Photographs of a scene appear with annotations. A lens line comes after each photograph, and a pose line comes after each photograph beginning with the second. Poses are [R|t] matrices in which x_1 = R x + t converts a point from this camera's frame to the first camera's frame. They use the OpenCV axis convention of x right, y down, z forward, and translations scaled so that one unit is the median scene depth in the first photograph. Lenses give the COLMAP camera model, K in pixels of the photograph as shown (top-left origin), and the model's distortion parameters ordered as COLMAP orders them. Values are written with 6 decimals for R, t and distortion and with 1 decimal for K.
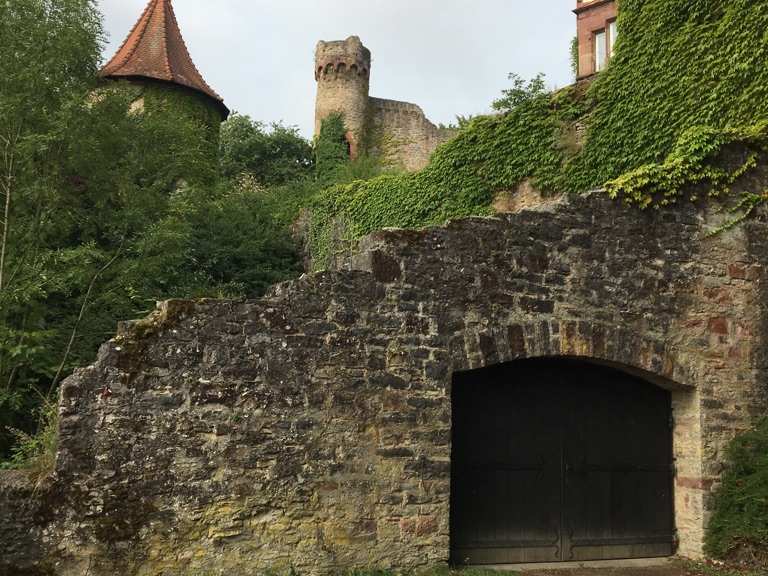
lens RADIAL K [[820.5, 0, 384.0], [0, 820.5, 288.0], [0, 0, 1]] dist [0.136945, -0.269004]
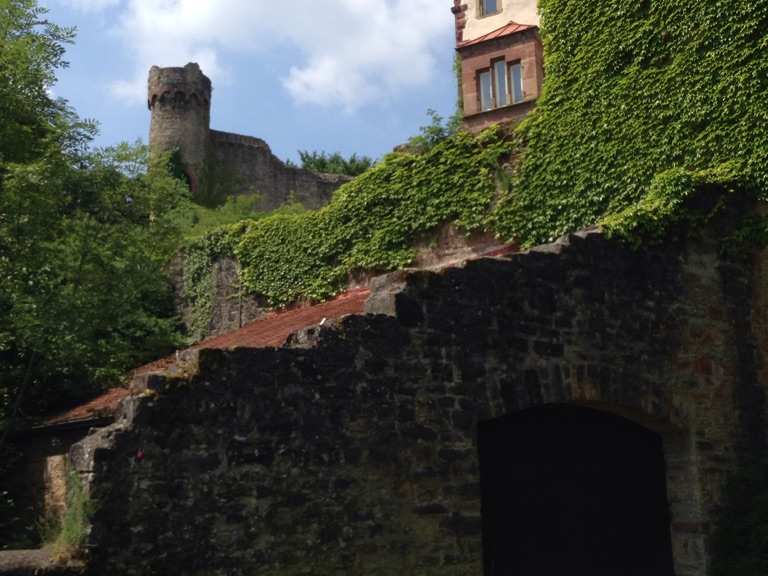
lens RADIAL K [[909.3, 0, 384.0], [0, 909.3, 288.0], [0, 0, 1]] dist [0.038836, 0.055474]
pose [[0.982121, -0.007400, 0.188107, -0.208610], [0.018277, 0.998255, -0.056155, 0.006343], [-0.187363, 0.058589, 0.980542, -0.011135]]
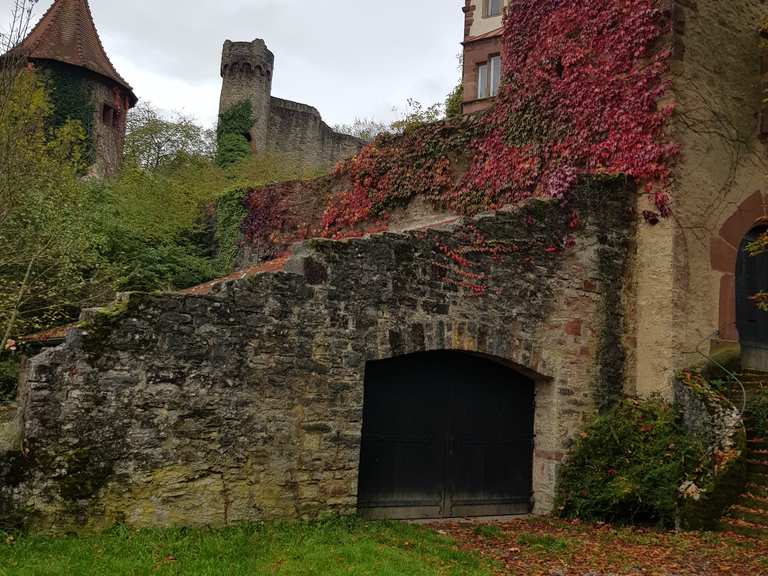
lens RADIAL K [[751.0, 0, 387.9], [0, 751.0, 282.6], [0, 0, 1]] dist [0.115949, -0.227753]
pose [[0.987252, 0.048455, 0.151611, -0.055043], [-0.050102, 0.998719, 0.007057, -0.020933], [-0.151075, -0.014563, 0.988415, -0.085987]]
